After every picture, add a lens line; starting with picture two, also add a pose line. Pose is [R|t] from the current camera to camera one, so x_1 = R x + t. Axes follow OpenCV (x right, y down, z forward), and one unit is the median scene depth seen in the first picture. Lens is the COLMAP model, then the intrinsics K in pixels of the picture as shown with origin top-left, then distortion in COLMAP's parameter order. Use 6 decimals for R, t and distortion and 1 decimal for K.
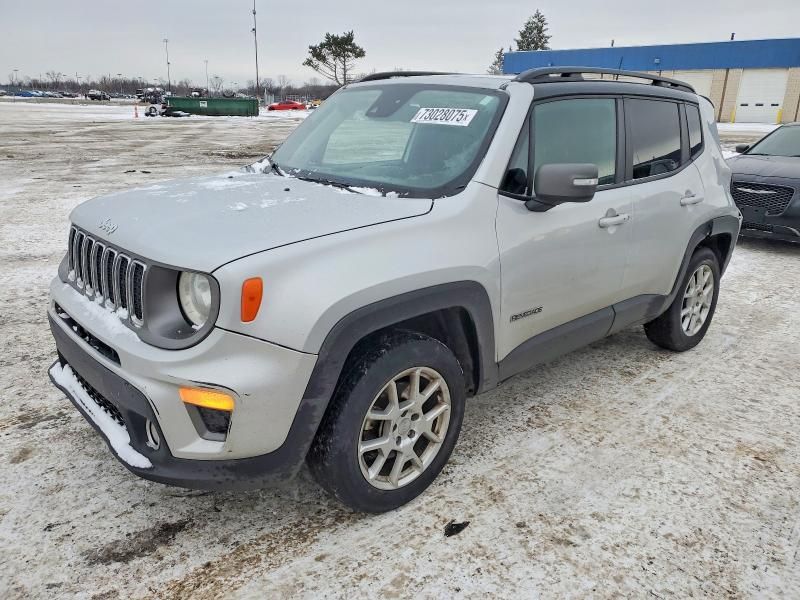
lens RADIAL K [[620.3, 0, 388.8], [0, 620.3, 309.3], [0, 0, 1]] dist [0.002774, 0.019549]
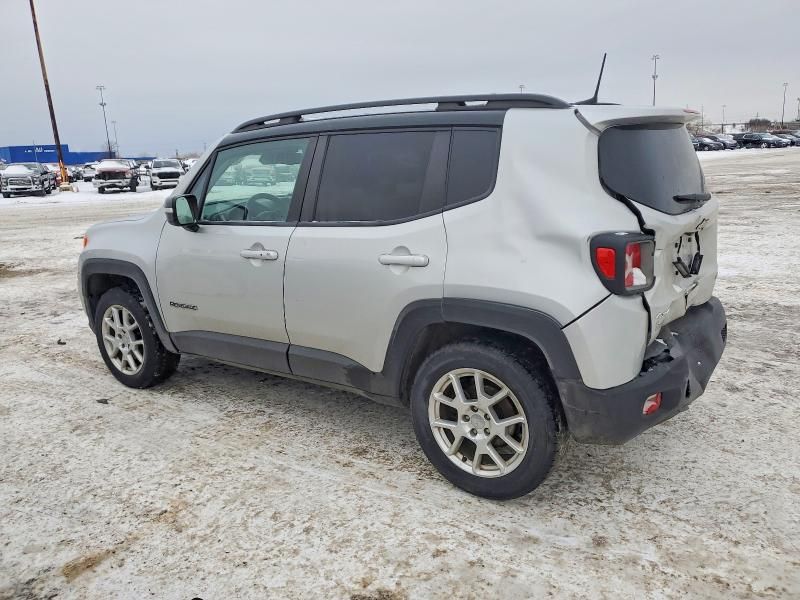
lens RADIAL K [[620.3, 0, 405.0], [0, 620.3, 300.6], [0, 0, 1]] dist [0.002774, 0.019549]
pose [[0.226279, 0.198423, -0.953638, 1.498705], [-0.259417, 0.955949, 0.137349, -0.289537], [0.938883, 0.216311, 0.267785, 1.012892]]
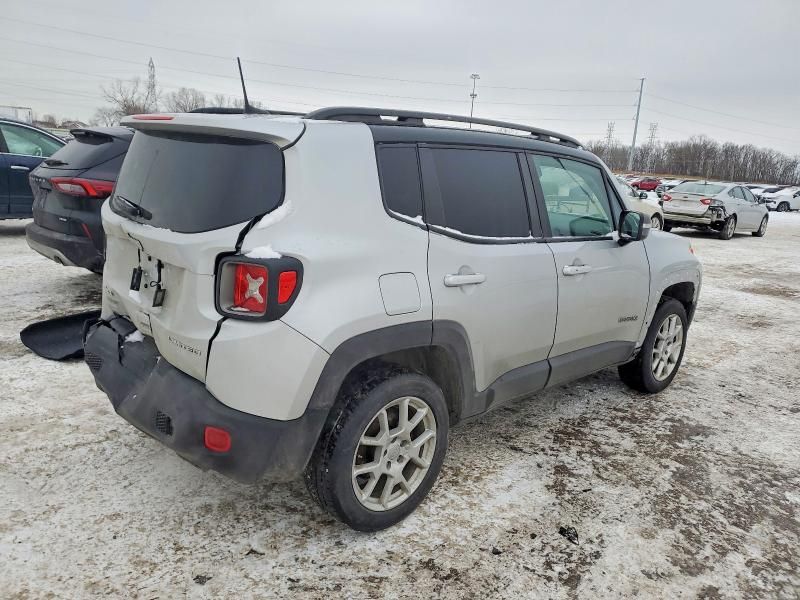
lens RADIAL K [[620.3, 0, 397.7], [0, 620.3, 299.2], [0, 0, 1]] dist [0.002774, 0.019549]
pose [[-0.996025, -0.085079, -0.026362, 0.322771], [-0.086455, 0.852291, 0.515874, -0.797882], [-0.021422, 0.516103, -0.856259, 2.445781]]
